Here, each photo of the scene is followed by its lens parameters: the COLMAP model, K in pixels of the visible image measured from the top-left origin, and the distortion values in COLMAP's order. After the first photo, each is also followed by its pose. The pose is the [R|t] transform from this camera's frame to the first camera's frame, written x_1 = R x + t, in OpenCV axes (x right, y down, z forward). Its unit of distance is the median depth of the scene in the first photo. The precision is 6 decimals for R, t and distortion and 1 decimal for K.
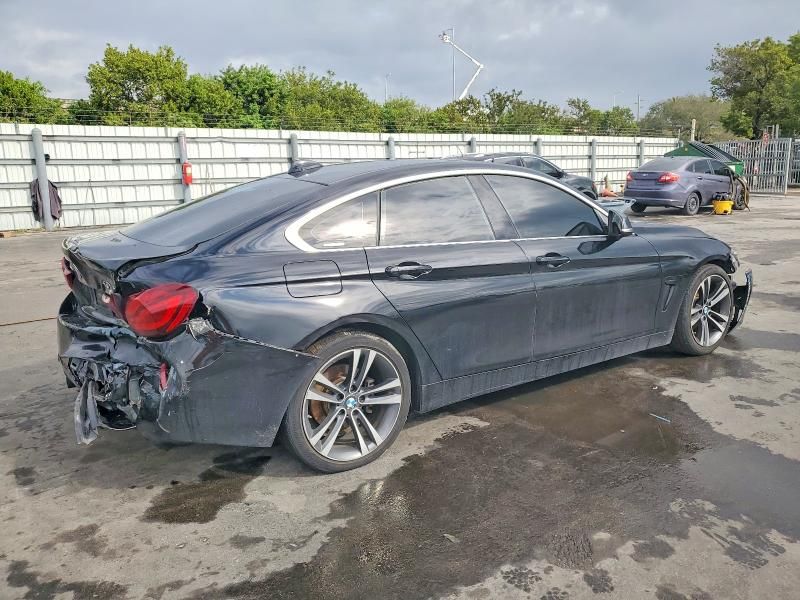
lens RADIAL K [[584.6, 0, 400.0], [0, 584.6, 300.0], [0, 0, 1]] dist [0.020934, -0.000721]
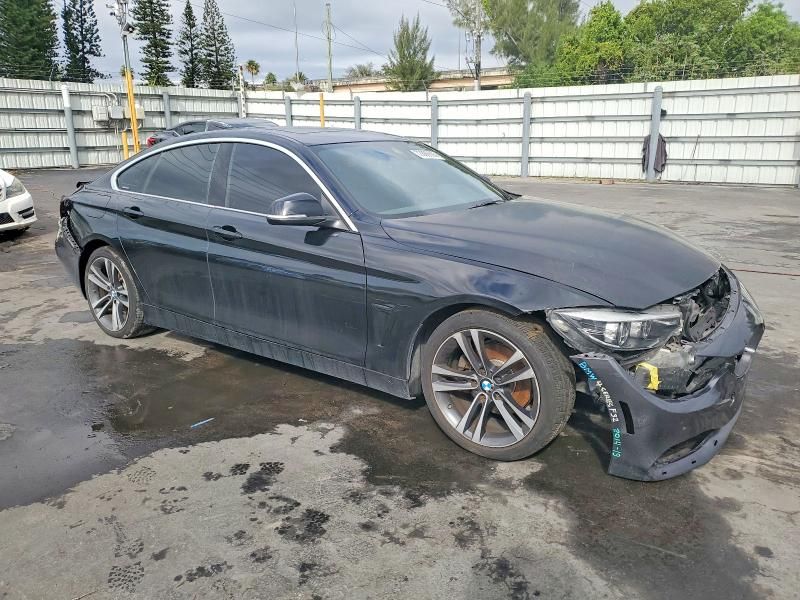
lens RADIAL K [[590.0, 0, 400.0], [0, 590.0, 300.0], [0, 0, 1]] dist [-0.008381, -0.002590]
pose [[0.377509, 0.268160, -0.886328, 0.247344], [-0.199189, 0.958261, 0.205084, -0.042661], [0.904329, 0.099126, 0.415167, 0.166733]]
